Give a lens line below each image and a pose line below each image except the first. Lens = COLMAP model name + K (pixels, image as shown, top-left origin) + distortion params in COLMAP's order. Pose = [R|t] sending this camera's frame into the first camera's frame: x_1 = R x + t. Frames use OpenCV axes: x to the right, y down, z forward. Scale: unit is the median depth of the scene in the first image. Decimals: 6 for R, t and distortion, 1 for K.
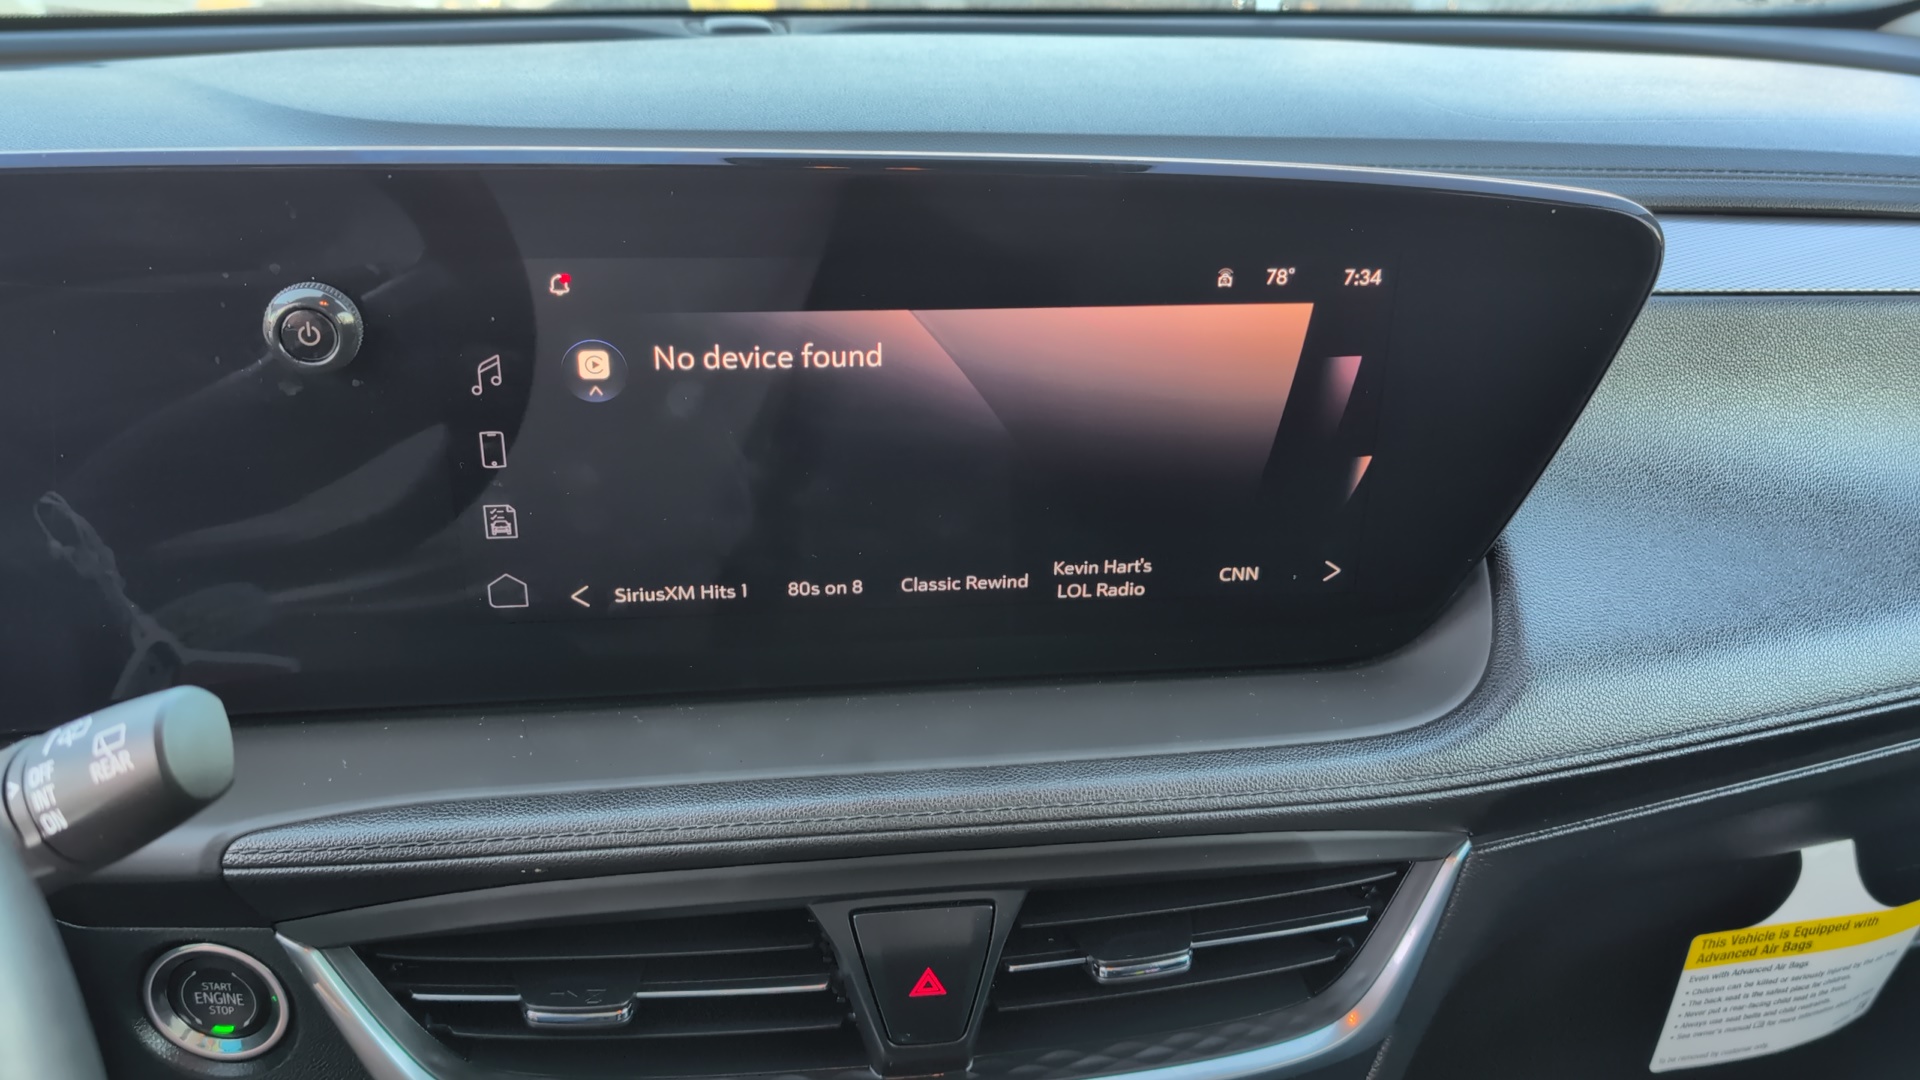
lens RADIAL K [[1609.3, 0, 964.7], [0, 1609.3, 547.8], [0, 0, 1]] dist [0.028709, -0.039407]
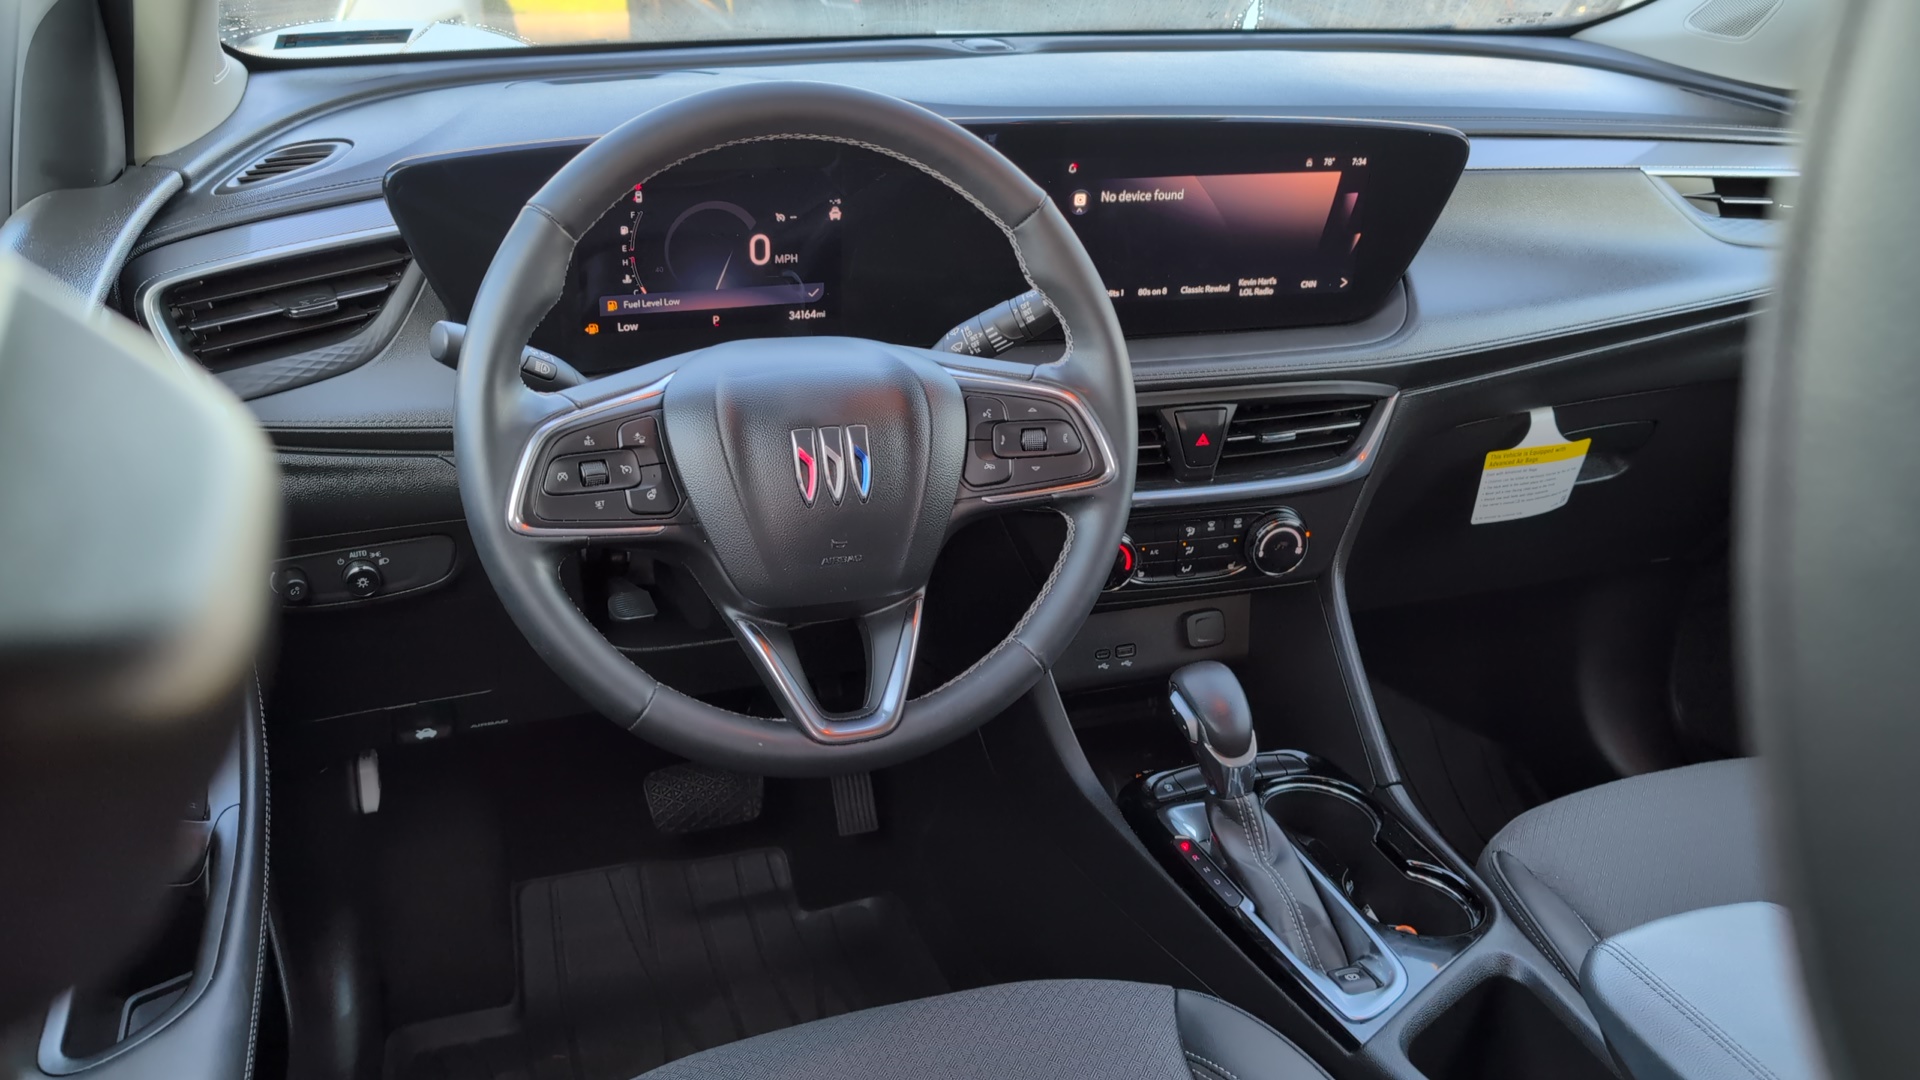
lens RADIAL K [[1609.3, 0, 964.7], [0, 1609.3, 547.8], [0, 0, 1]] dist [0.028709, -0.039407]
pose [[0.992594, -0.044245, 0.113132, -0.671153], [0.040561, 0.998576, 0.034655, 0.321328], [-0.114505, -0.029810, 0.992975, -1.453229]]
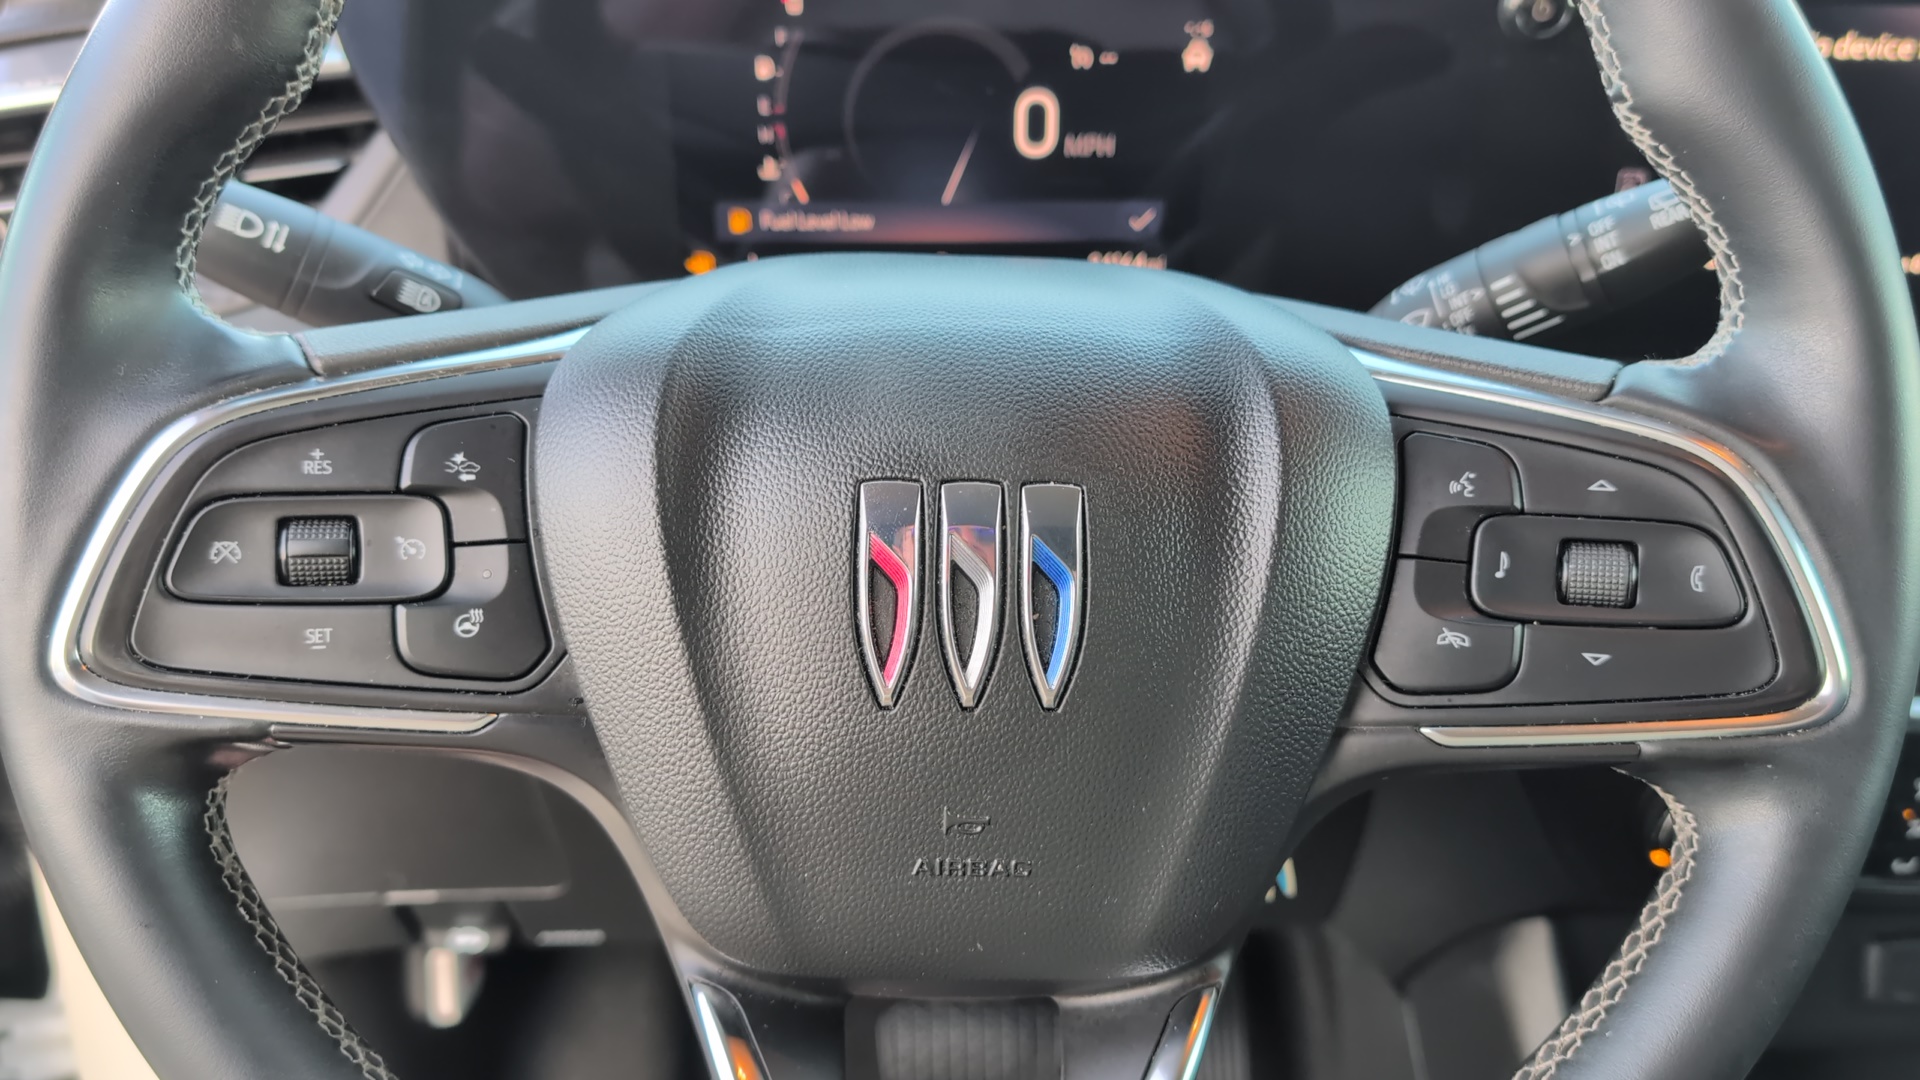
lens RADIAL K [[1613.7, 0, 980.2], [0, 1613.7, 535.7], [0, 0, 1]] dist [0.020089, -0.012545]
pose [[0.980024, 0.055948, -0.190849, -0.490178], [-0.059110, 0.998192, -0.010911, 0.270034], [0.189893, 0.021974, 0.981559, -0.262190]]
